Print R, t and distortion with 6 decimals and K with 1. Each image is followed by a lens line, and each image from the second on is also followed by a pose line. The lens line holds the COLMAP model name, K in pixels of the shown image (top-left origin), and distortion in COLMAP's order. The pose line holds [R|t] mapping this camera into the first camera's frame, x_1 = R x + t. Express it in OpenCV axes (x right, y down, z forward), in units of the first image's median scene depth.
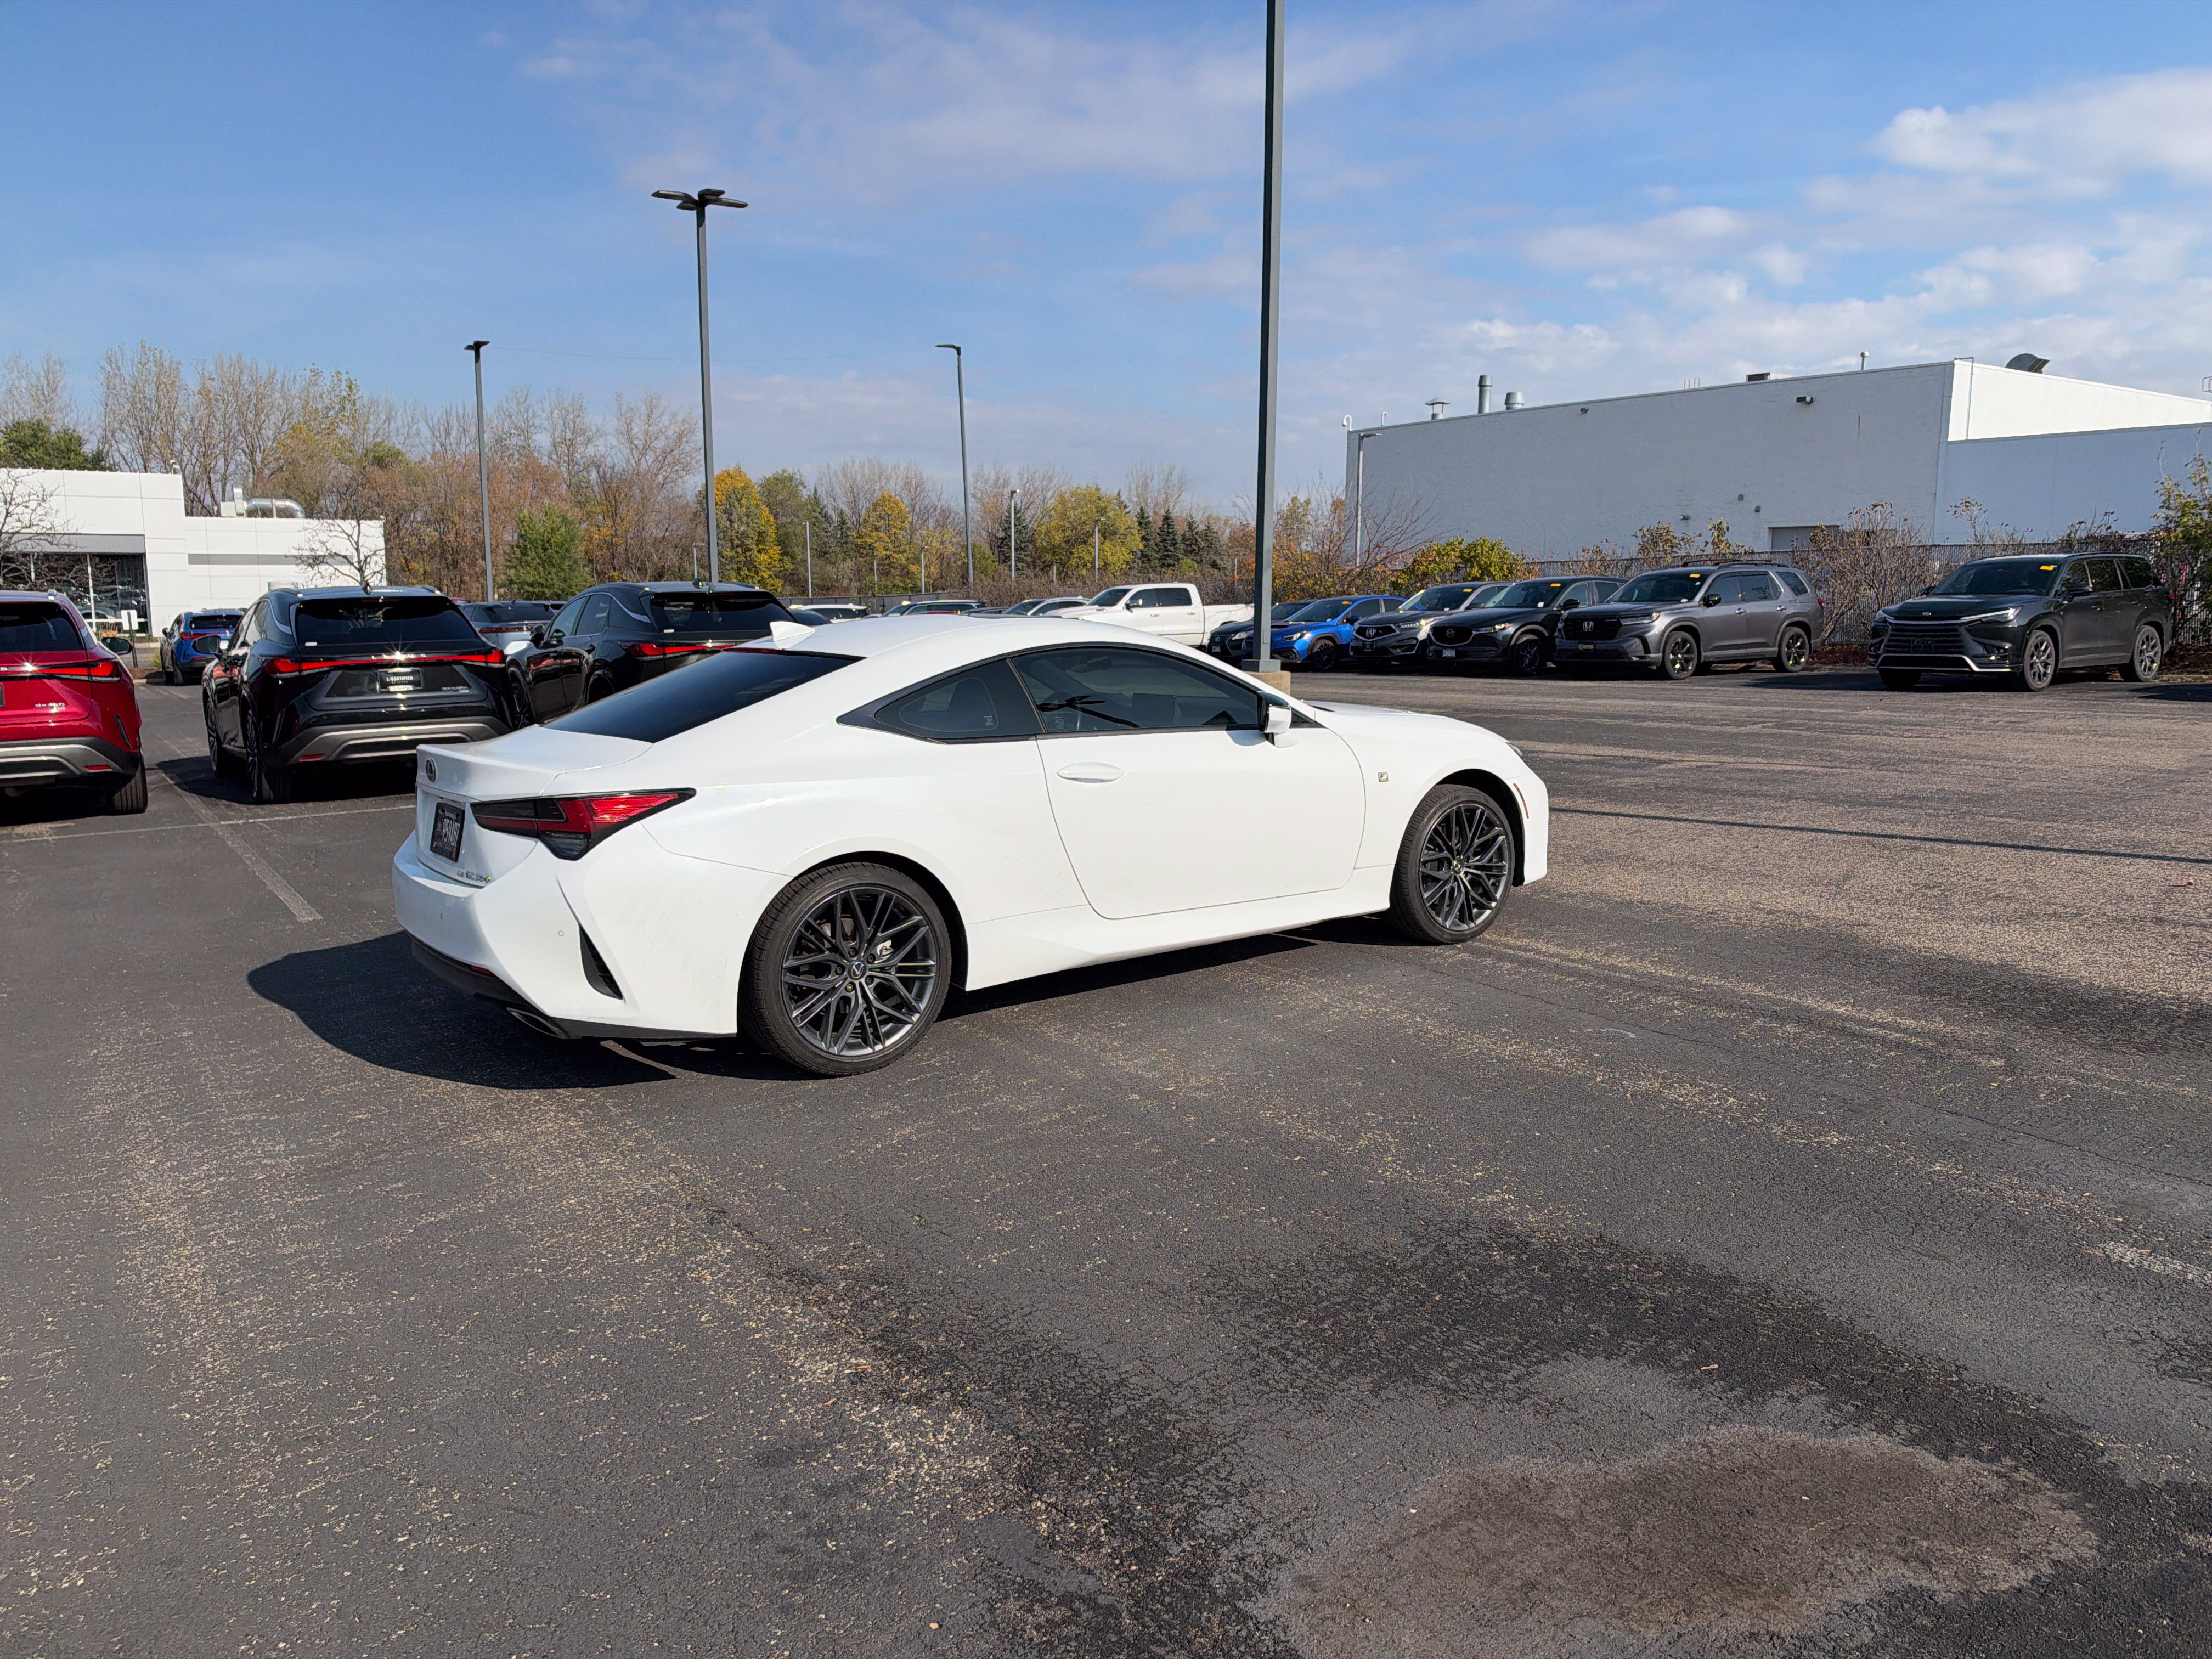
lens RADIAL K [[1628.2, 0, 1114.1], [0, 1628.2, 828.6], [0, 0, 1]] dist [0.007237, -0.023798]
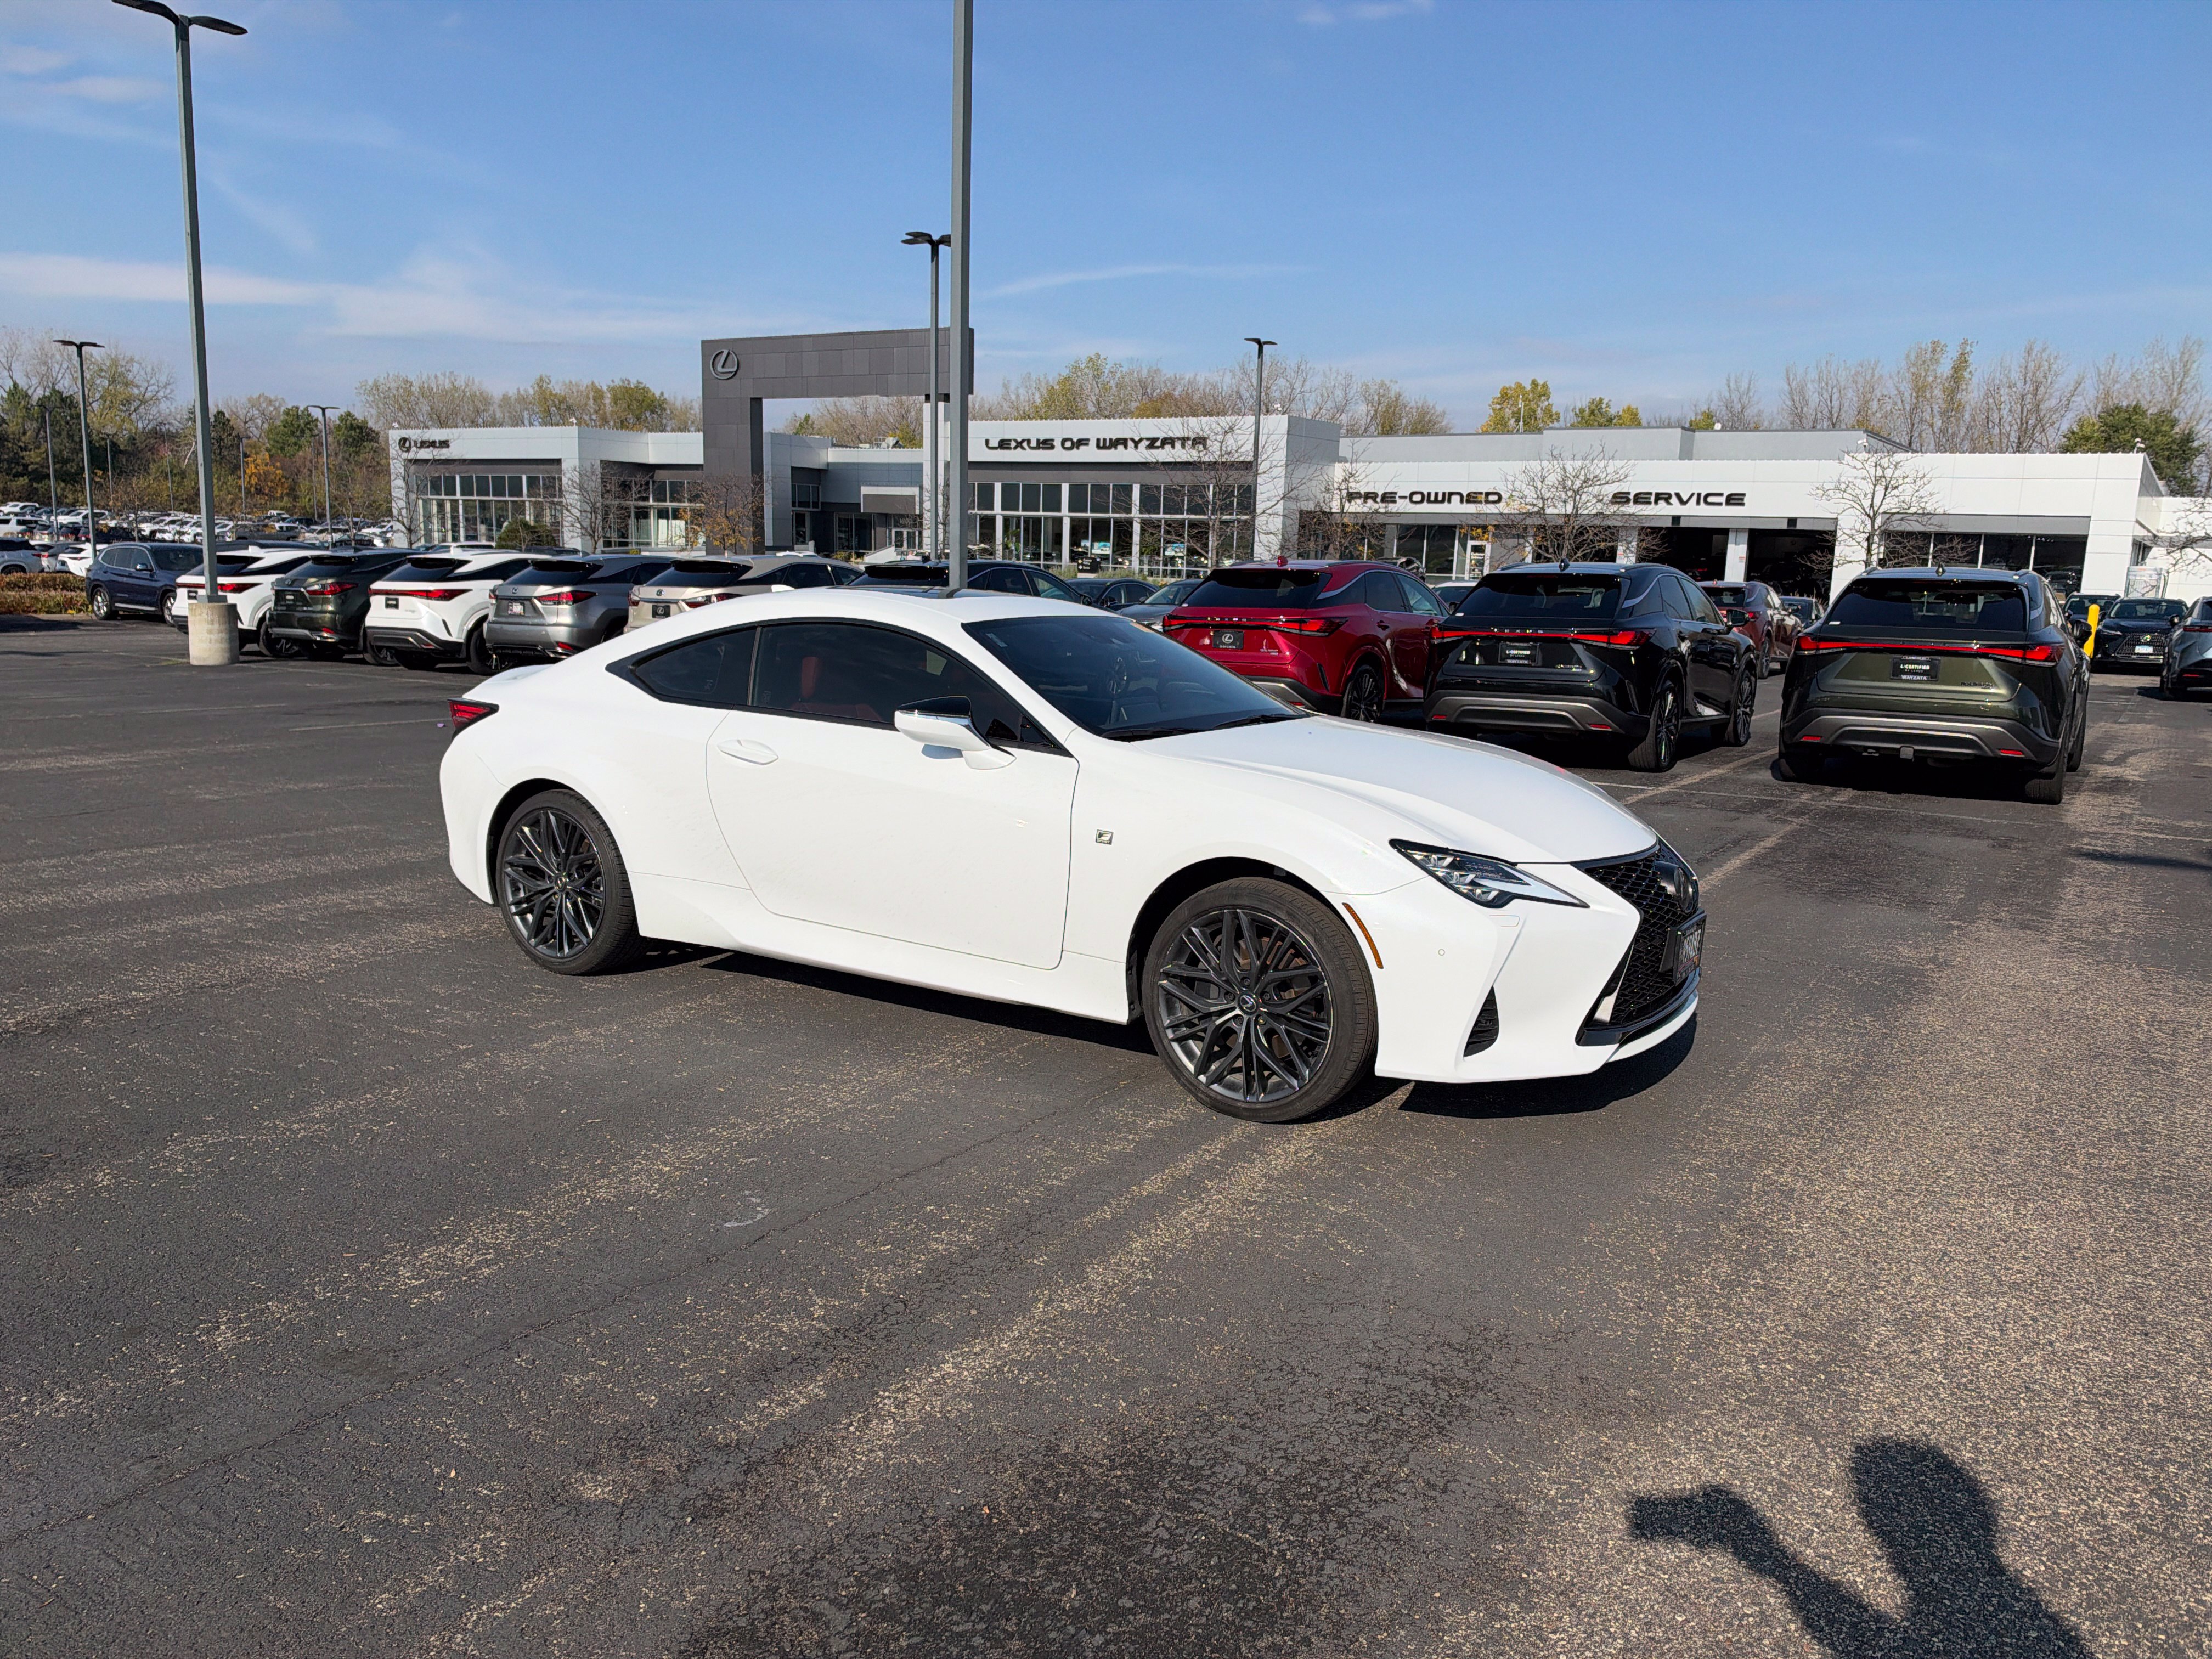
lens RADIAL K [[1619.0, 0, 1106.0], [0, 1619.0, 829.5], [0, 0, 1]] dist [0.004524, -0.021623]
pose [[0.374131, 0.174858, -0.910742, 0.781569], [-0.164287, 0.979027, 0.120480, -0.115486], [0.912708, 0.104548, 0.395012, 0.693673]]
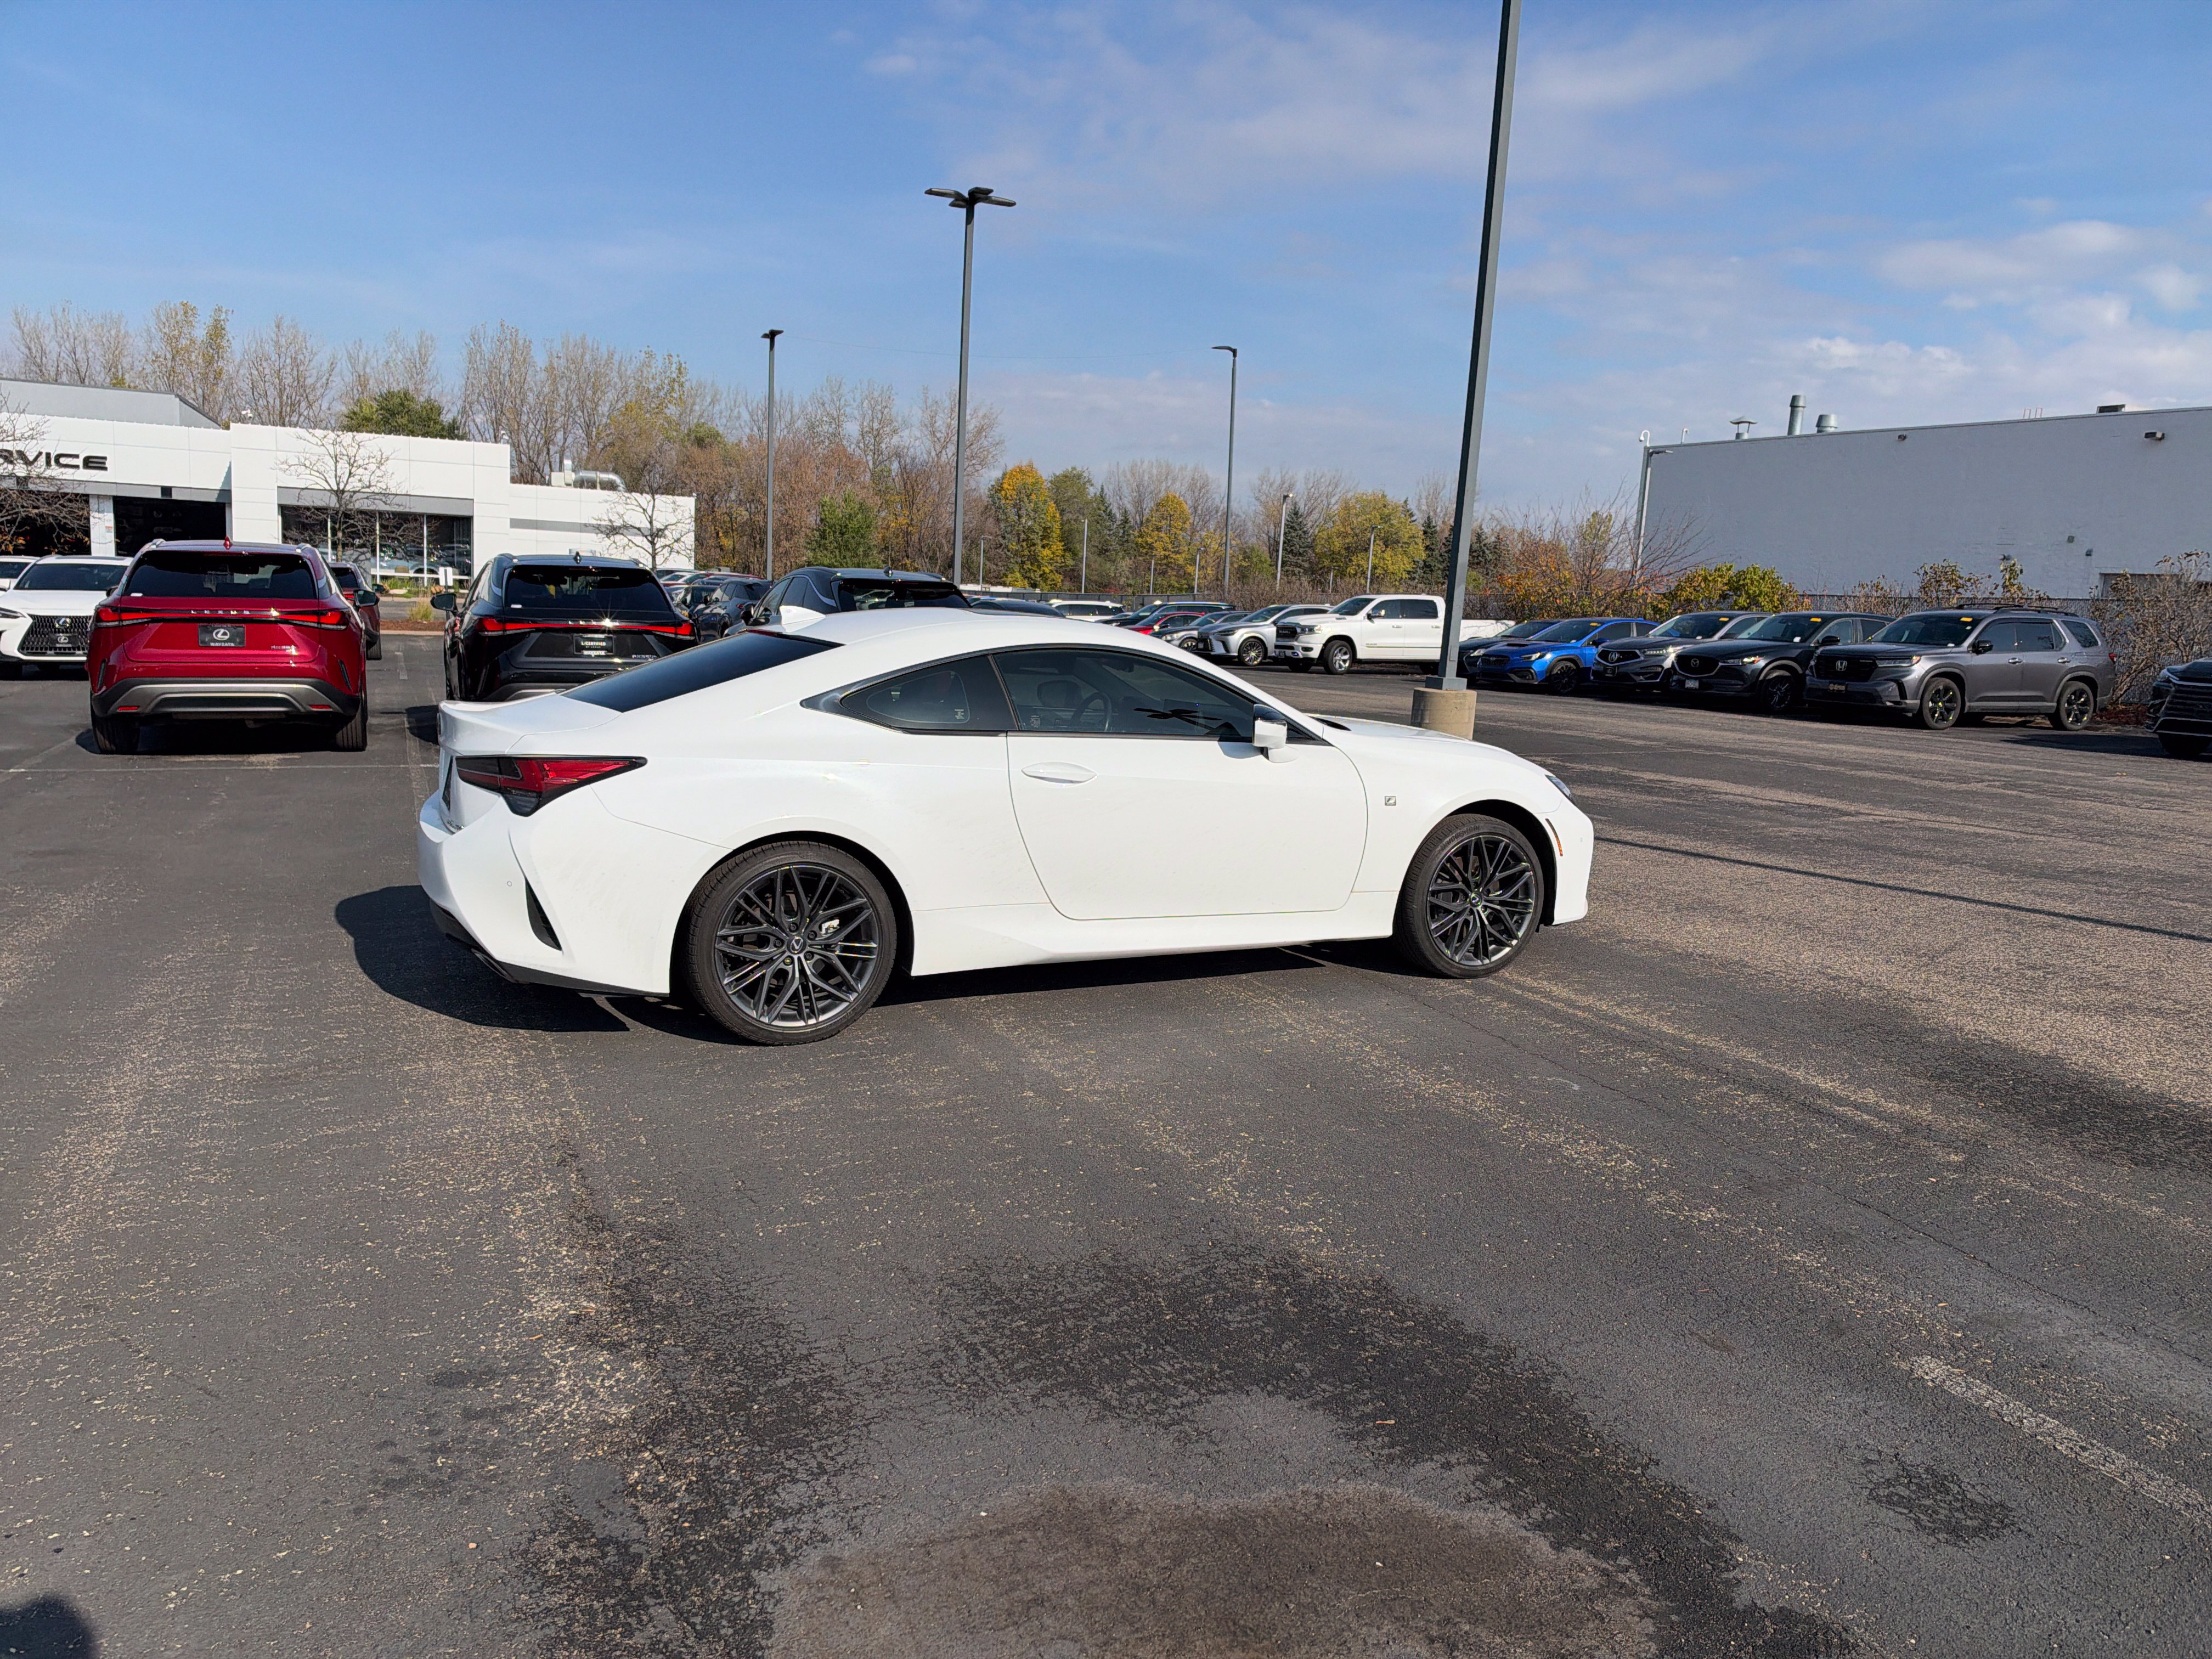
lens RADIAL K [[1632.5, 0, 1109.8], [0, 1632.5, 840.1], [0, 0, 1]] dist [-0.000892, -0.011939]
pose [[0.982263, 0.080642, -0.169282, 0.161262], [-0.079820, 0.996741, 0.011665, -0.005864], [0.169671, 0.002054, 0.985499, 0.007483]]
